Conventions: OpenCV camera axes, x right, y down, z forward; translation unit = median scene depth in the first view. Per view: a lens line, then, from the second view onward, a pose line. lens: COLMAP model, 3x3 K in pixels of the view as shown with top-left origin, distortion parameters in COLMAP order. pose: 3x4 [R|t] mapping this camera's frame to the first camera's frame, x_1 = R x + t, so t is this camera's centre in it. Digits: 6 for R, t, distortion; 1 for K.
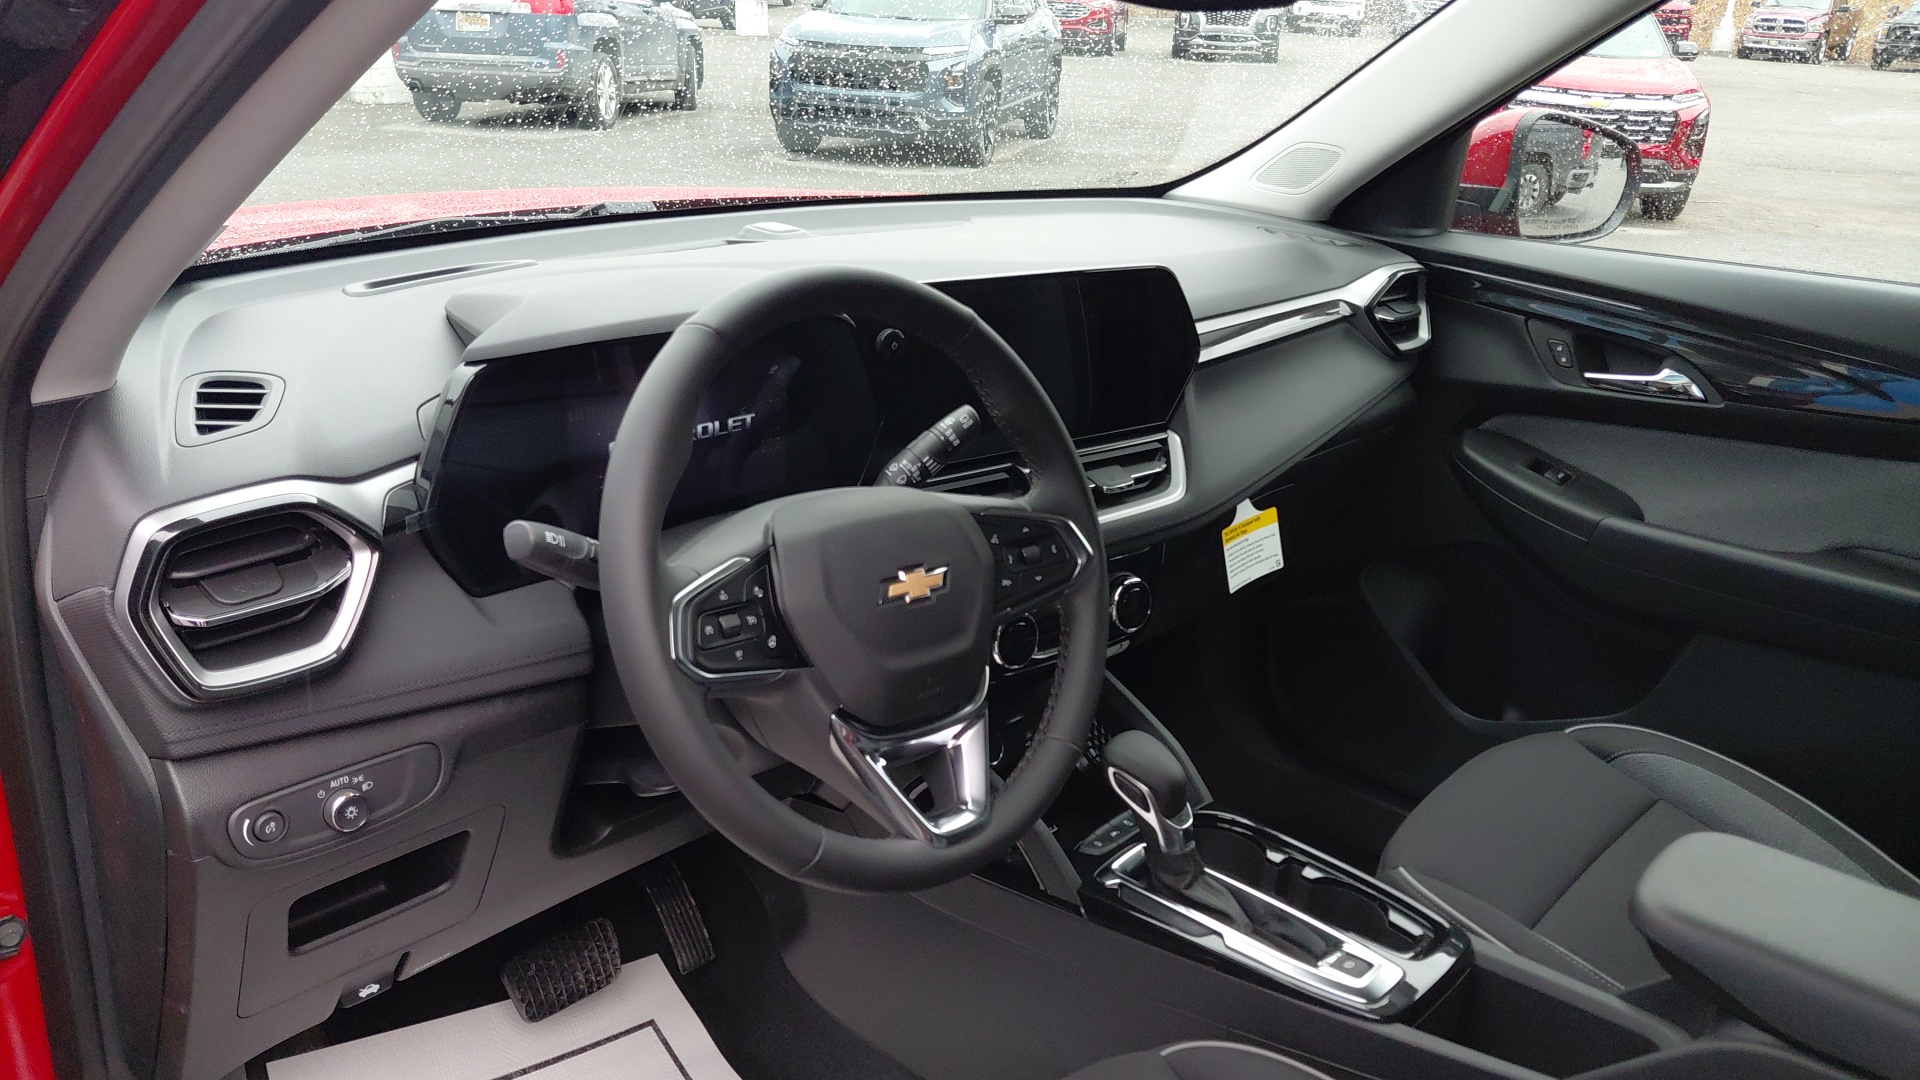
lens RADIAL K [[1428.0, 0, 990.4], [0, 1428.0, 541.8], [0, 0, 1]] dist [0.044668, -0.102055]
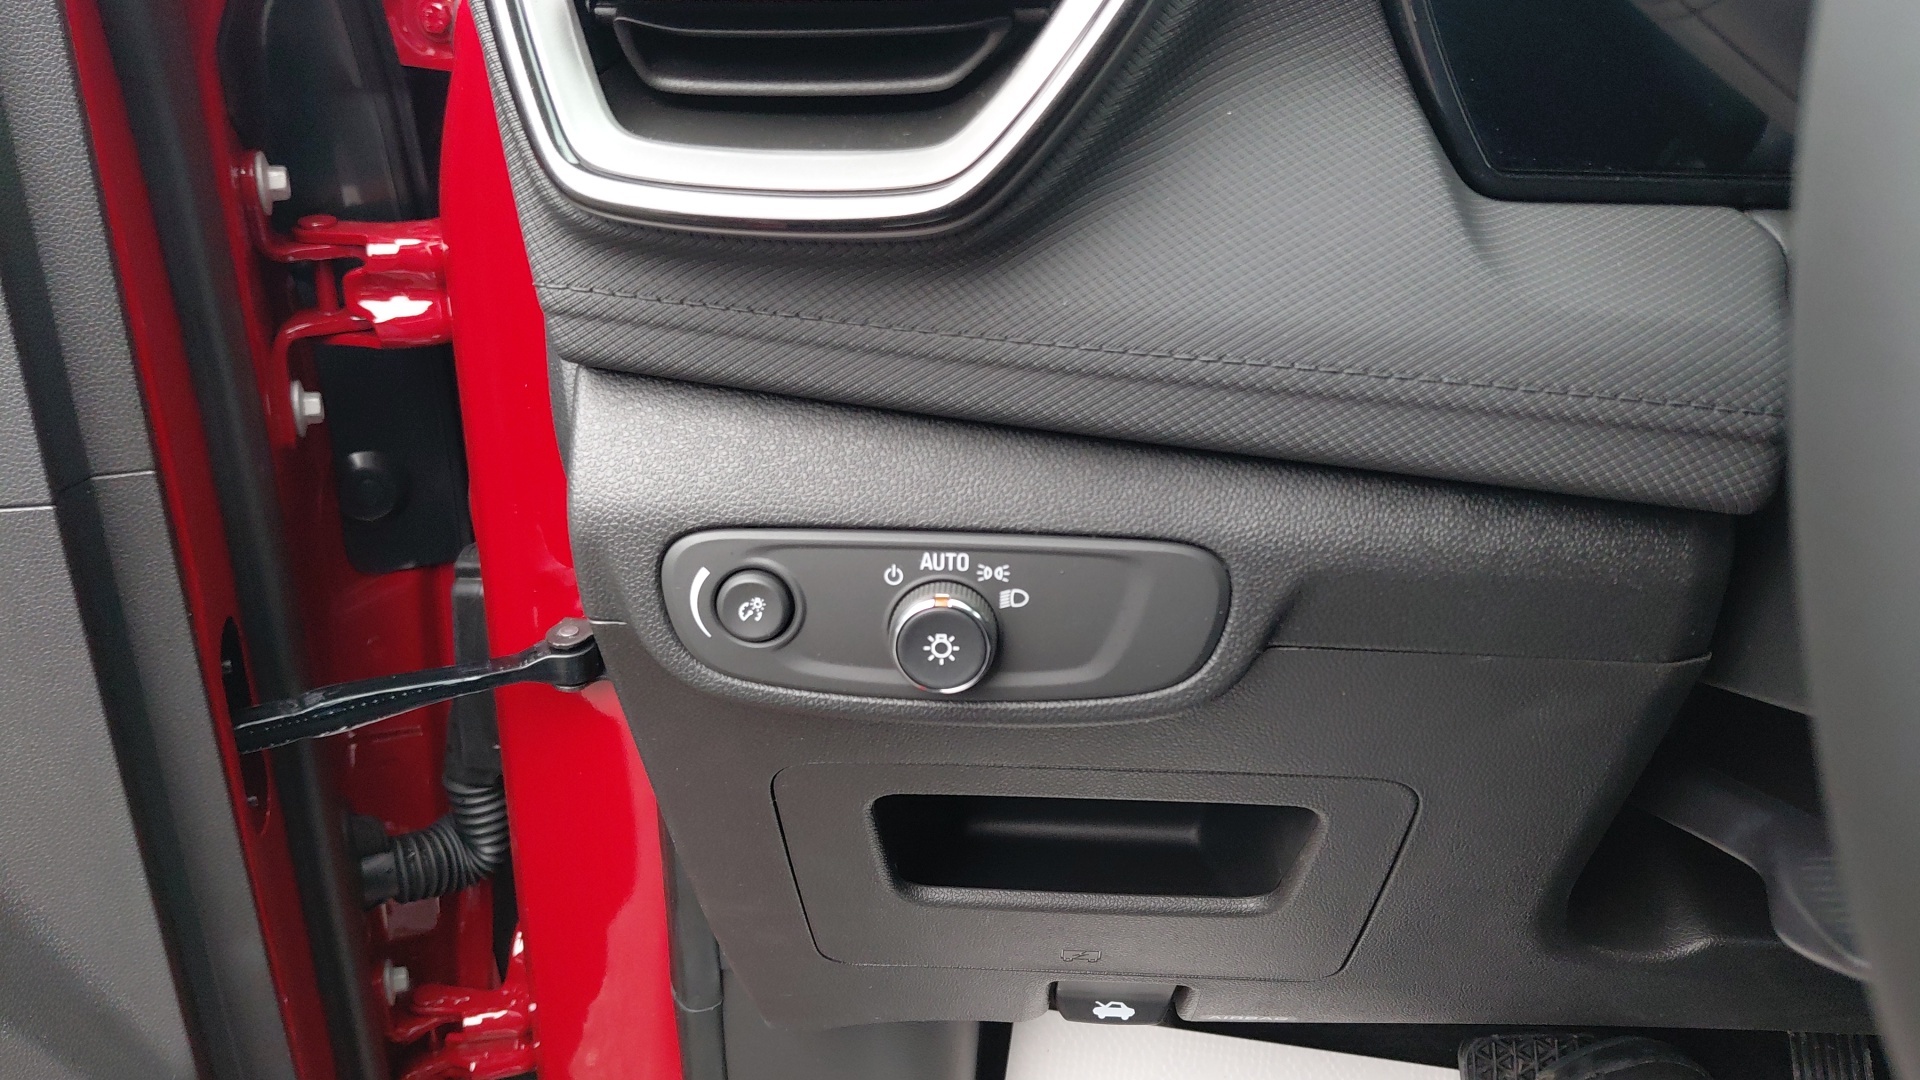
lens RADIAL K [[1428.0, 0, 990.4], [0, 1428.0, 541.8], [0, 0, 1]] dist [0.044668, -0.102055]
pose [[0.629531, 0.288306, -0.721506, -0.141305], [-0.238729, 0.955462, 0.173496, 0.075466], [0.739391, 0.063023, 0.670320, 0.606006]]
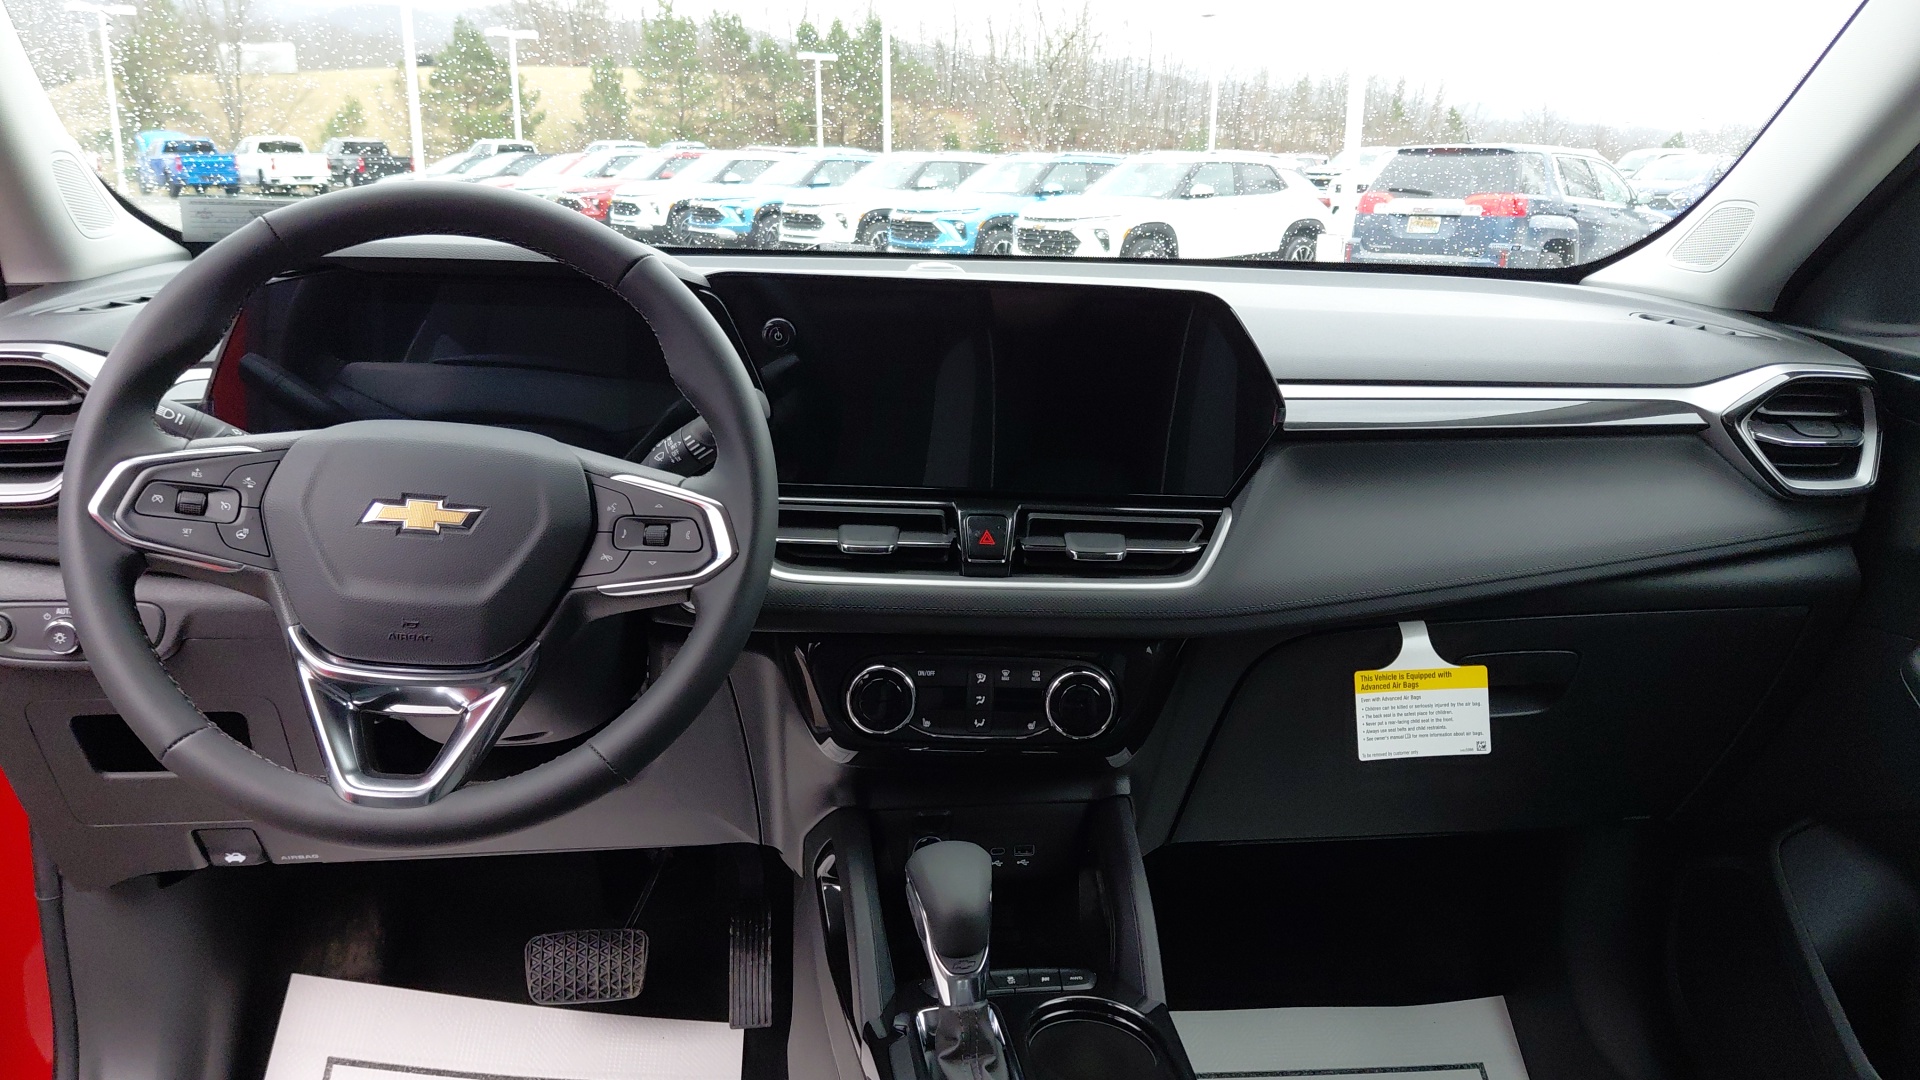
lens RADIAL K [[1428.0, 0, 990.4], [0, 1428.0, 541.8], [0, 0, 1]] dist [0.044668, -0.102055]
pose [[0.777192, 0.125231, -0.616677, 0.665107], [-0.213247, 0.974424, -0.070873, 0.028240], [0.592029, 0.186586, 0.784020, 0.422718]]
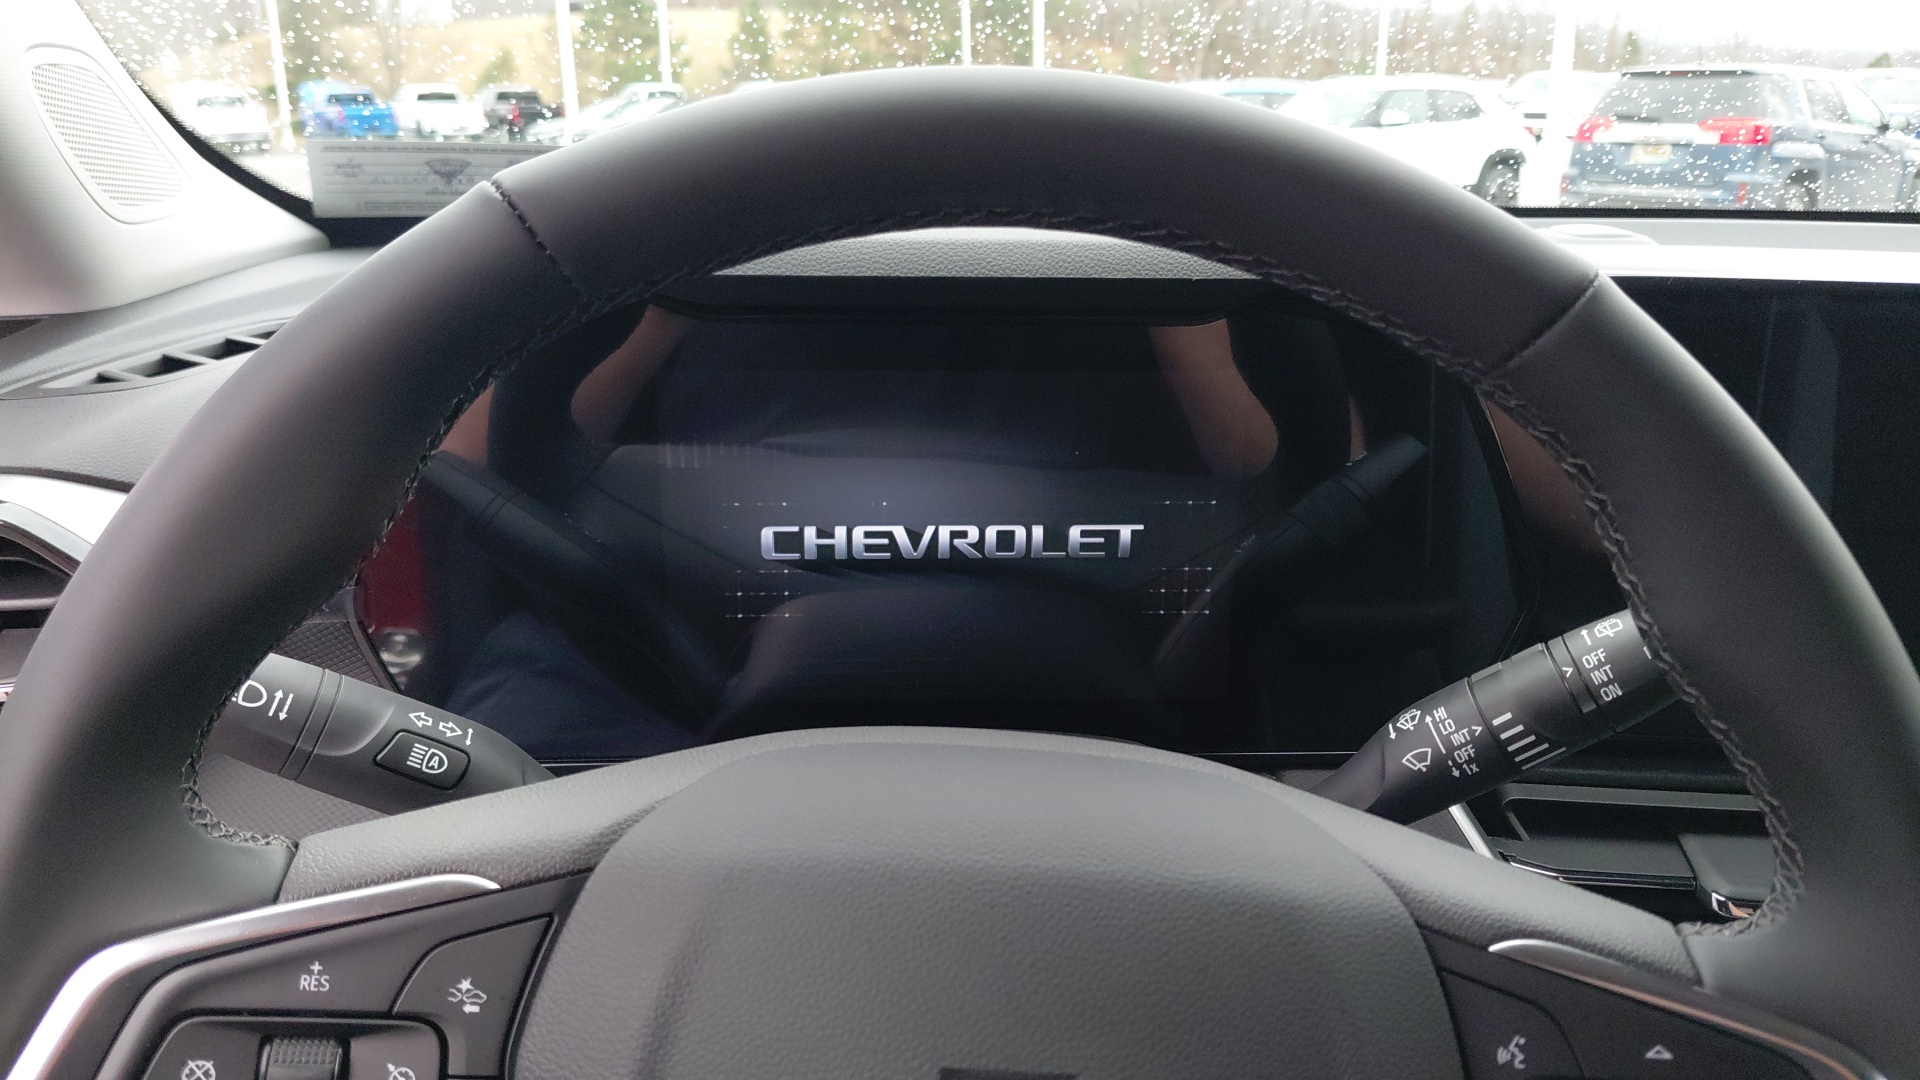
lens RADIAL K [[1428.0, 0, 990.4], [0, 1428.0, 541.8], [0, 0, 1]] dist [0.044668, -0.102055]
pose [[0.715149, 0.155282, -0.681505, 0.100247], [-0.222313, 0.974911, -0.011154, -0.069355], [0.662675, 0.159484, 0.731729, 0.648946]]
